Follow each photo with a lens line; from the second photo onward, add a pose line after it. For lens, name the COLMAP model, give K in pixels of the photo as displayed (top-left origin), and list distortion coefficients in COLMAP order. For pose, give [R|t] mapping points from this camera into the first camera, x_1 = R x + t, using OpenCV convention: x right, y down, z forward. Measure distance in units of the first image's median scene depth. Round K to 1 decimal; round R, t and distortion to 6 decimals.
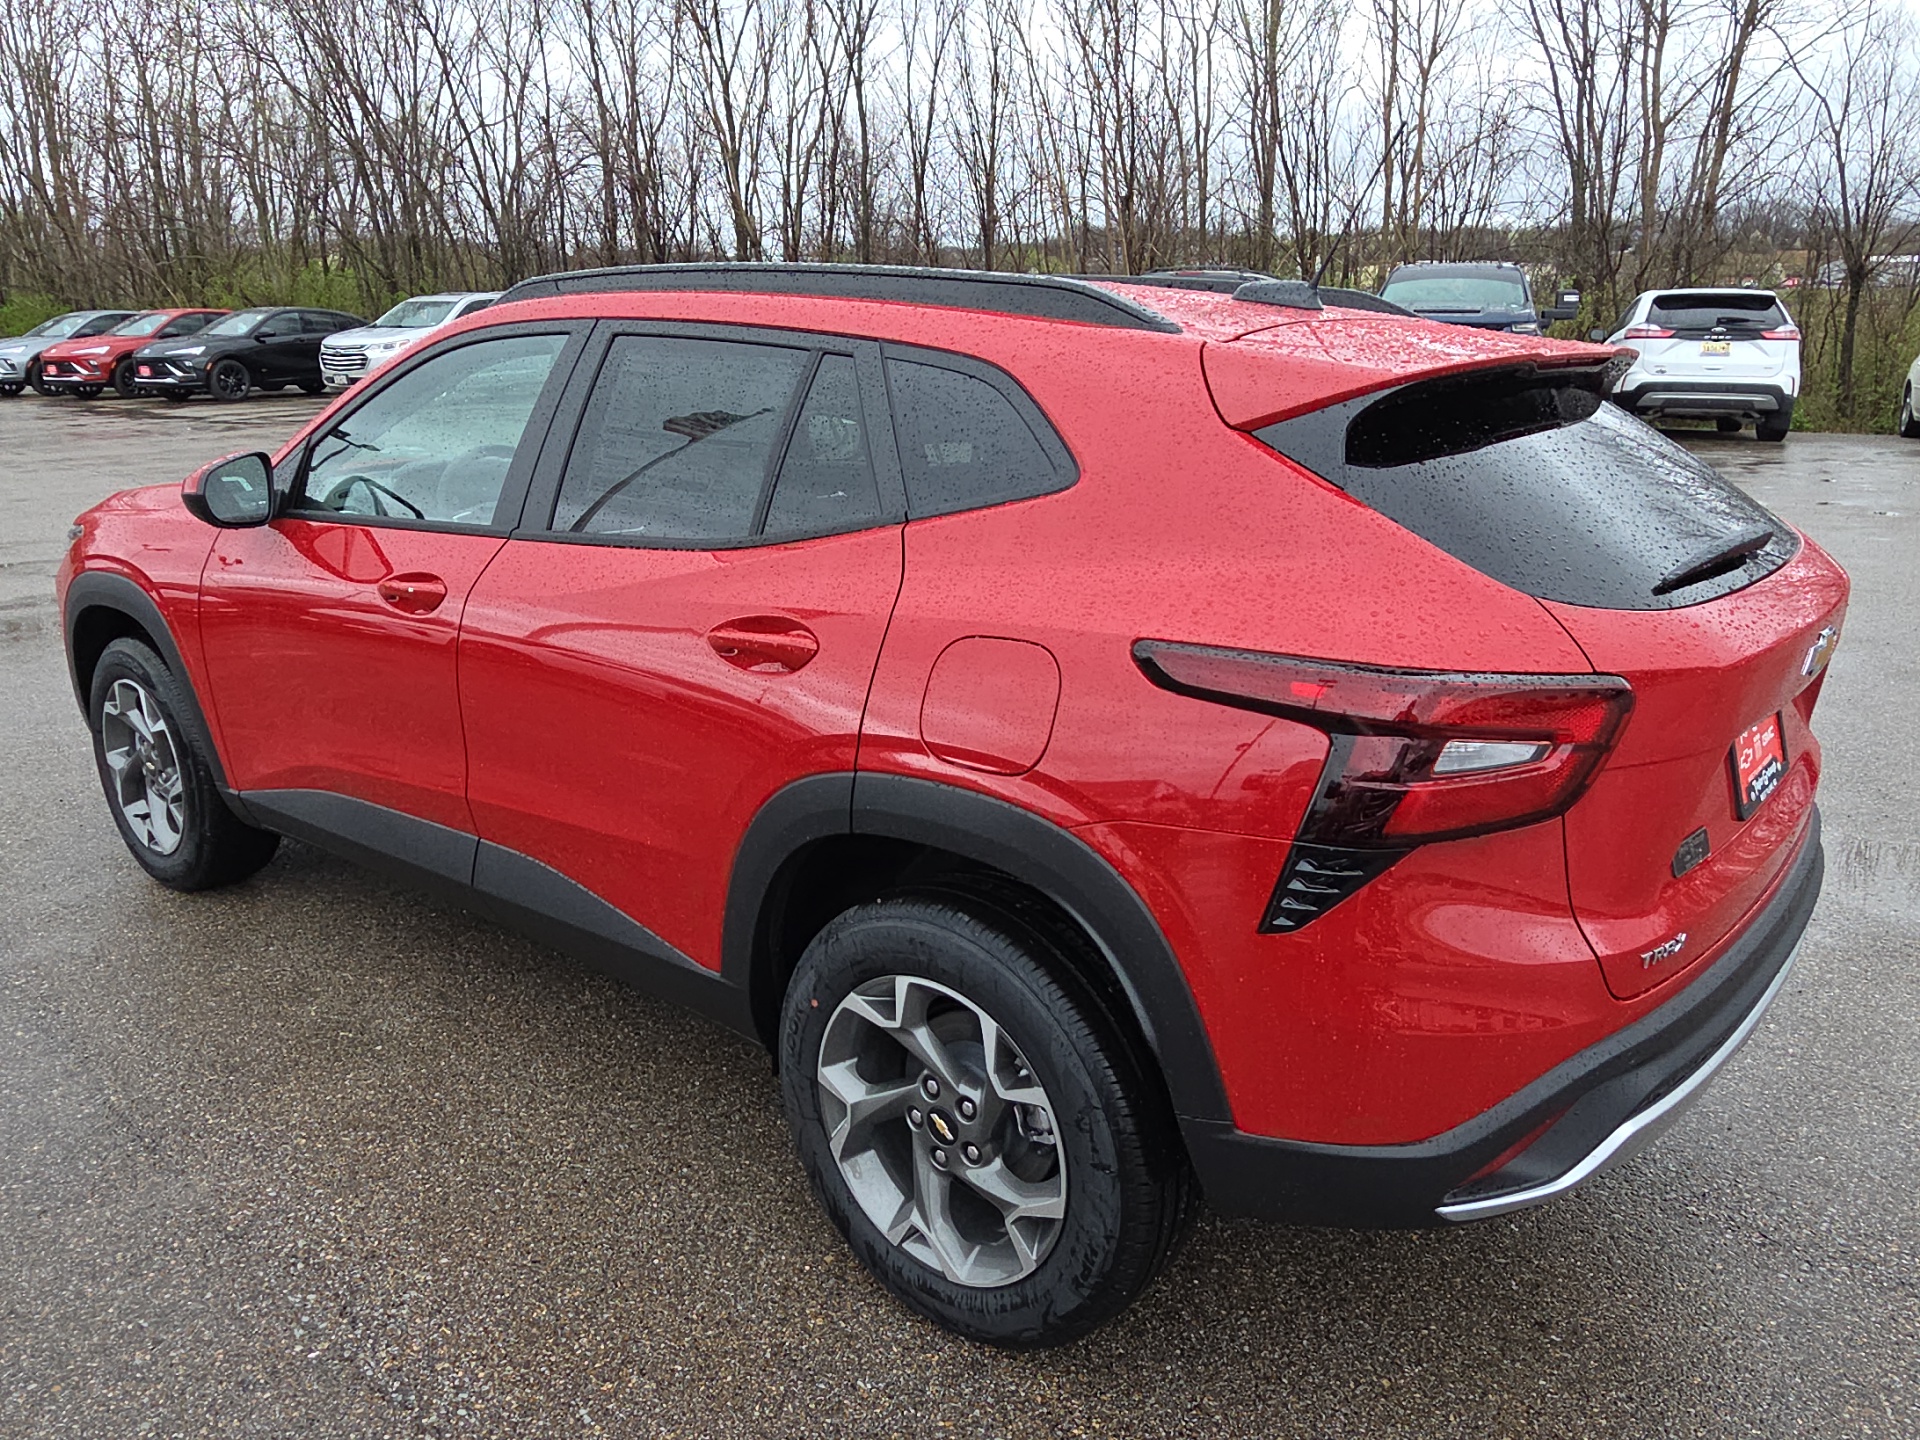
lens RADIAL K [[1435.1, 0, 945.3], [0, 1435.1, 697.0], [0, 0, 1]] dist [0.008675, -0.002095]
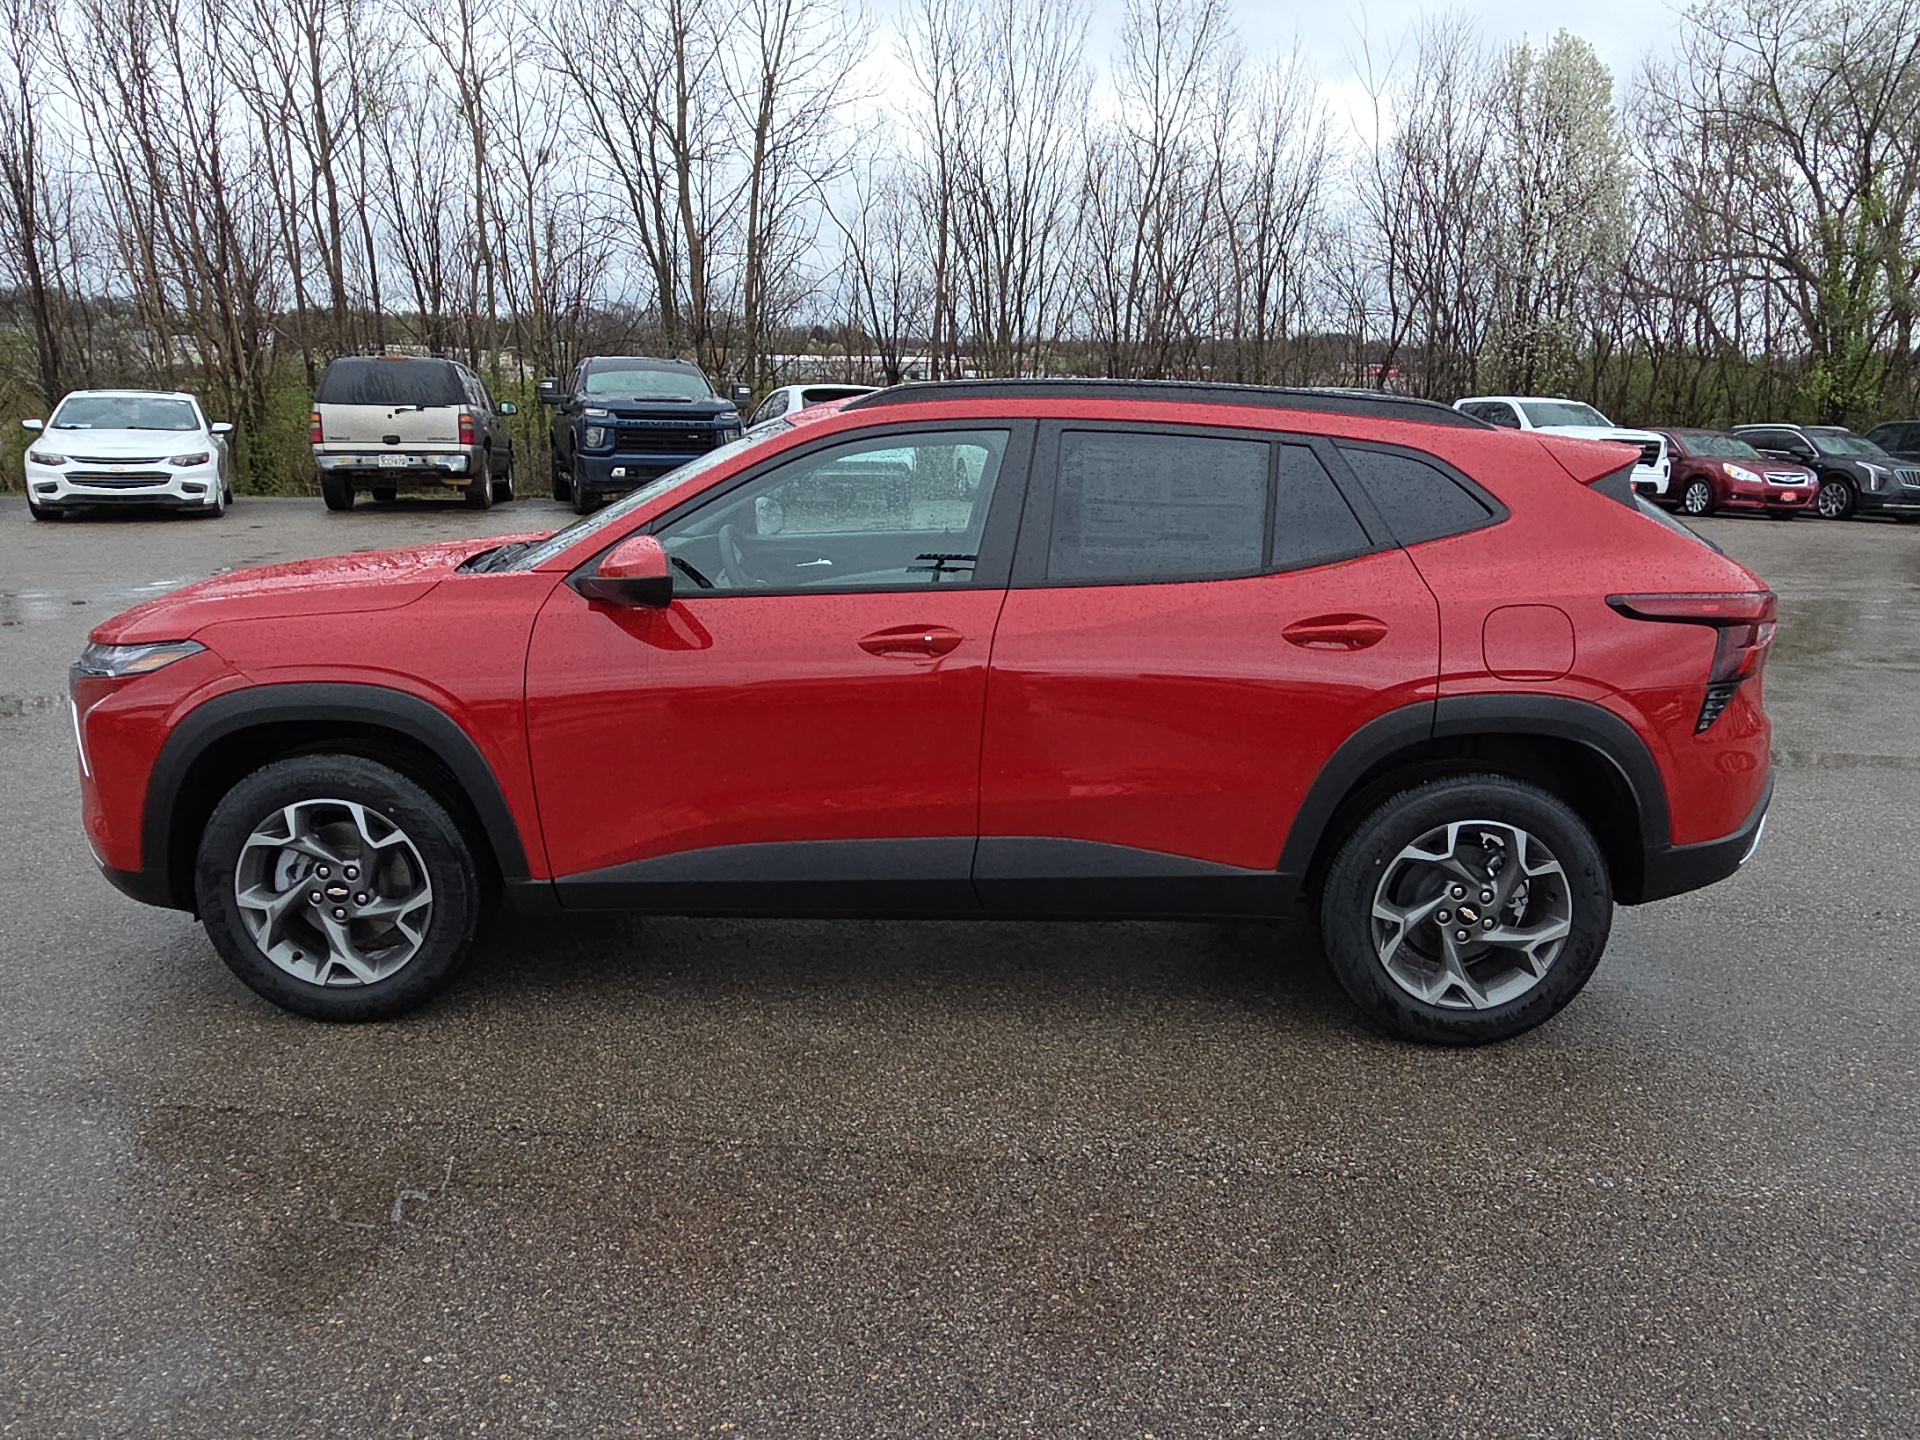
lens RADIAL K [[1435.1, 0, 945.3], [0, 1435.1, 697.0], [0, 0, 1]] dist [0.008675, -0.002095]
pose [[0.771893, -0.118204, 0.624667, -1.439904], [0.150308, 0.988638, 0.001343, -0.034752], [-0.617729, 0.092856, 0.780890, 0.071451]]
